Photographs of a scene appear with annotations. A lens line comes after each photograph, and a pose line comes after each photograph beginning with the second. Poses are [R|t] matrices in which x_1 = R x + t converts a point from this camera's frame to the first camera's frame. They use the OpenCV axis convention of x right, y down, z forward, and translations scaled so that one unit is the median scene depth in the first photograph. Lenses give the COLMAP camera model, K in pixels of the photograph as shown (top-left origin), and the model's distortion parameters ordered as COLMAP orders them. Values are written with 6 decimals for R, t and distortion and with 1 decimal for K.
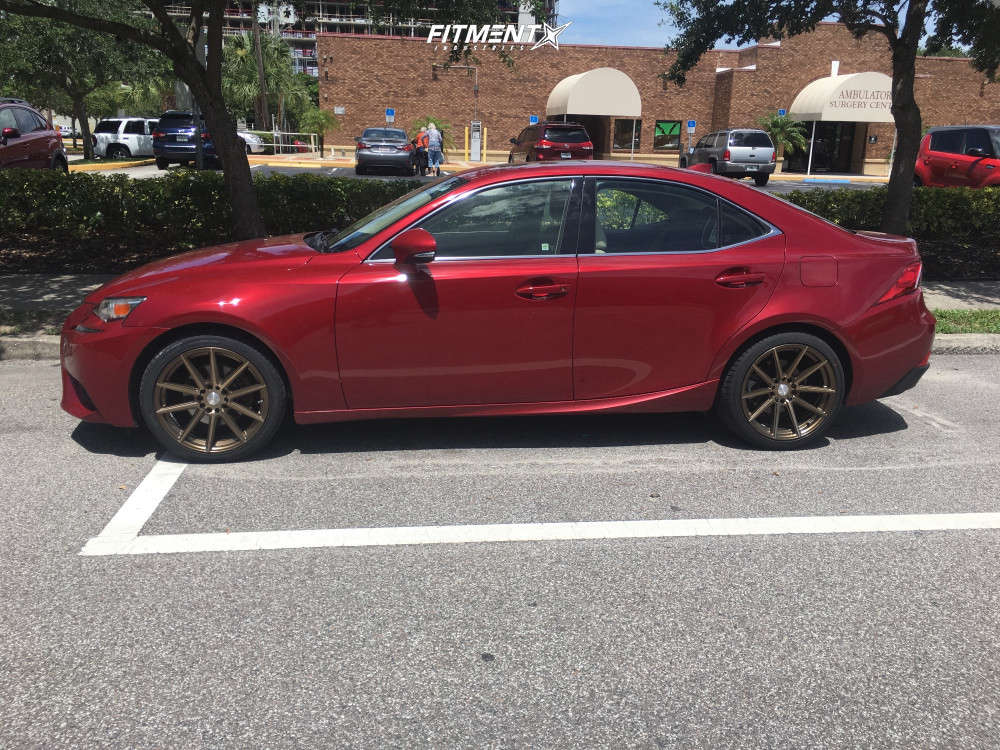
lens RADIAL K [[847.0, 0, 500.2], [0, 847.0, 374.9], [0, 0, 1]] dist [0.034641, -0.015159]
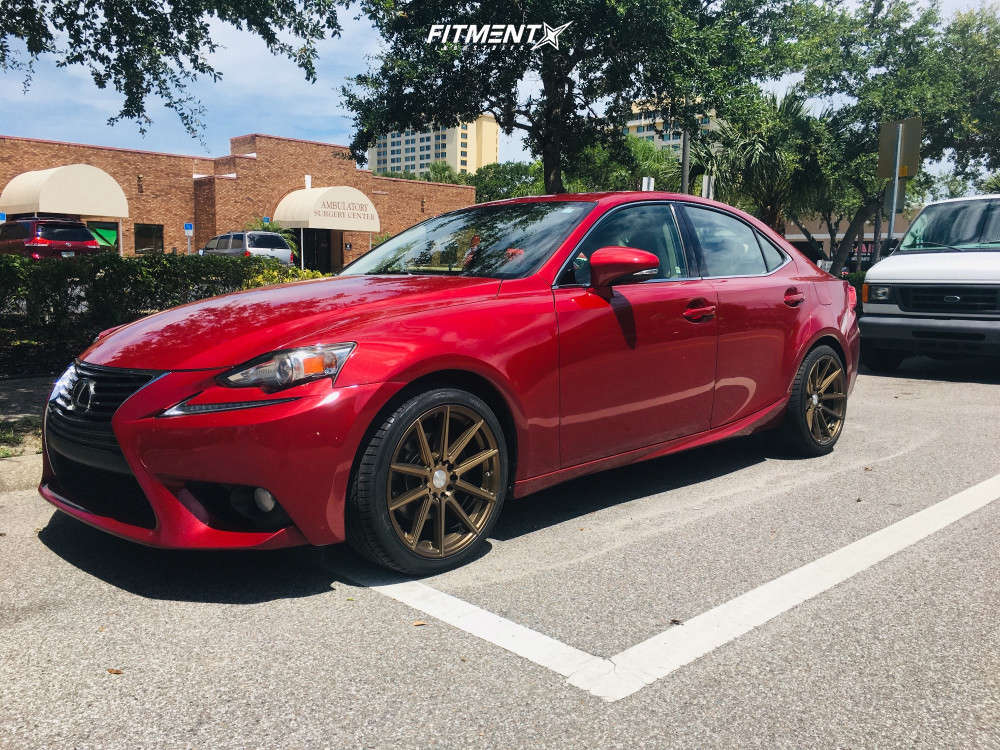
lens RADIAL K [[847.0, 0, 499.9], [0, 847.0, 375.6], [0, 0, 1]] dist [0.034641, -0.015159]
pose [[0.797565, -0.083702, 0.597398, -0.681825], [0.159297, 0.984397, -0.074748, 0.003512], [-0.581820, 0.154780, 0.798454, 0.372559]]
